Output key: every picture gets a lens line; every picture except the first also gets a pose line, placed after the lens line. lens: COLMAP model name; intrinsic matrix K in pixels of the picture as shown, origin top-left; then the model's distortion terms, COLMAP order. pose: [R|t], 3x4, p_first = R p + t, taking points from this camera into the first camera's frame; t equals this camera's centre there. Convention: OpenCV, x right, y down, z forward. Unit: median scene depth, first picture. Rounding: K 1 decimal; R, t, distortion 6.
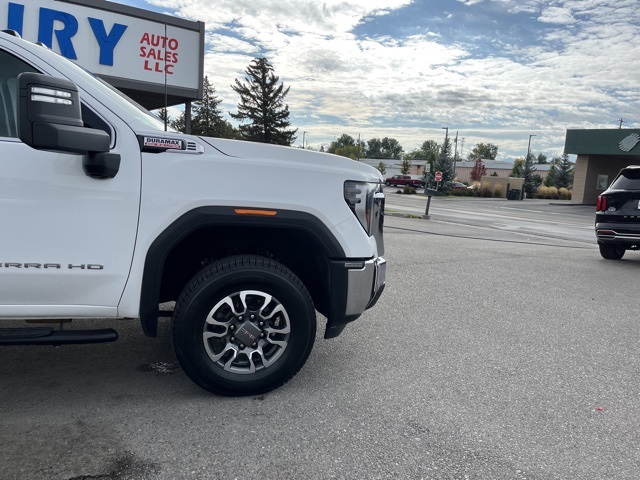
lens RADIAL K [[483.7, 0, 324.9], [0, 483.7, 228.5], [0, 0, 1]] dist [0.073019, -0.116555]
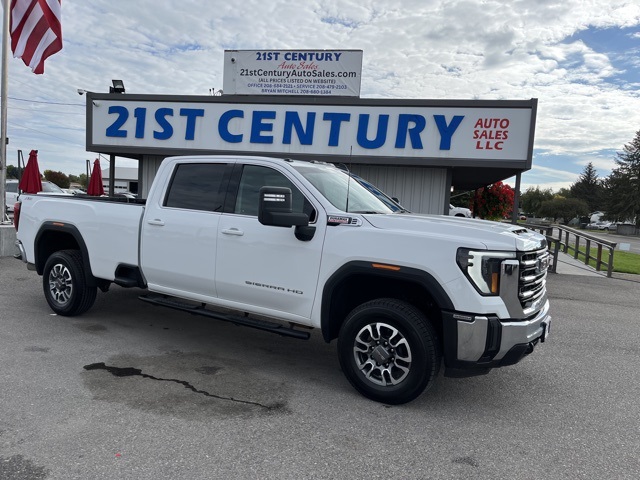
lens RADIAL K [[487.3, 0, 322.3], [0, 487.3, 238.6], [0, 0, 1]] dist [0.033504, -0.002217]
pose [[0.677985, 0.024368, -0.734672, 0.243094], [-0.102835, 0.992766, -0.061971, -0.002759], [0.727847, 0.117566, 0.675586, -0.031927]]
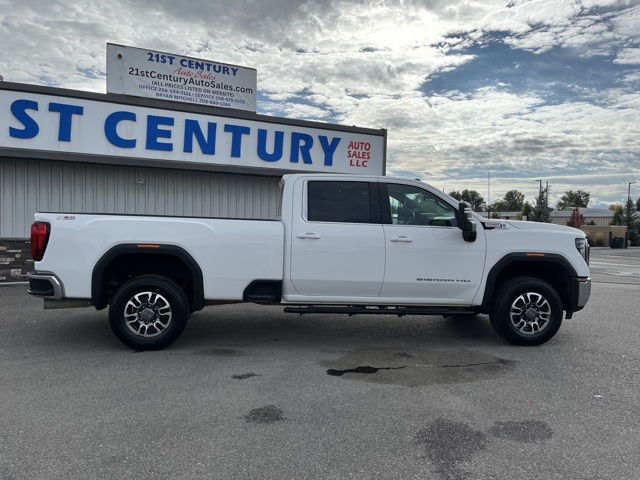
lens RADIAL K [[483.4, 0, 320.0], [0, 483.4, 240.0], [0, 0, 1]] dist [0.076291, -0.104541]
pose [[0.985577, -0.036344, -0.165280, -0.225955], [0.020927, 0.995345, -0.094078, 0.026492], [0.167930, 0.089262, 0.981749, -0.400342]]
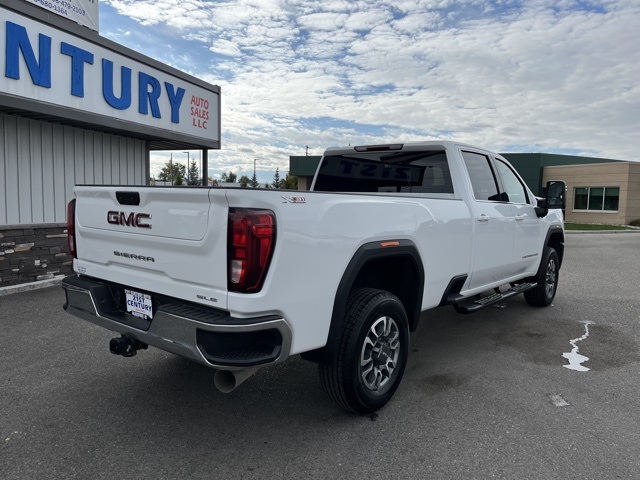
lens RADIAL K [[480.0, 0, 316.1], [0, 480.0, 235.7], [0, 0, 1]] dist [0.076297, -0.110838]
pose [[0.818566, -0.090938, 0.567168, -0.803341], [0.103269, 0.994599, 0.010427, -0.044505], [-0.565053, 0.050036, 0.823536, -0.108061]]
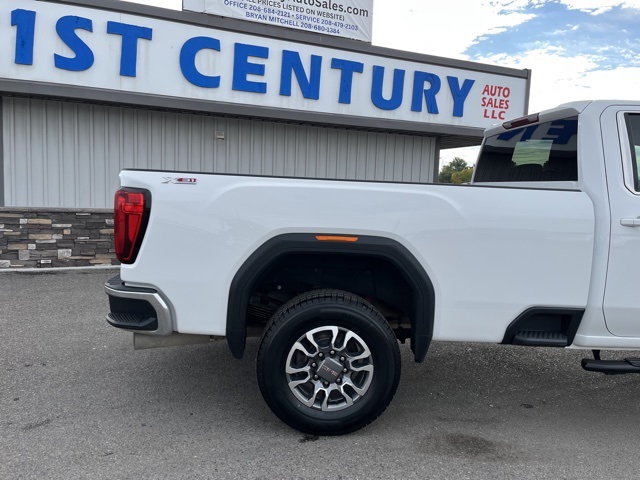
lens RADIAL K [[485.3, 0, 320.8], [0, 485.3, 231.9], [0, 0, 1]] dist [0.090546, -0.157195]
pose [[0.975521, -0.010219, -0.219670, -0.483343], [0.000002, 0.998920, -0.046459, -0.018191], [0.219908, 0.045321, 0.974467, -0.138758]]
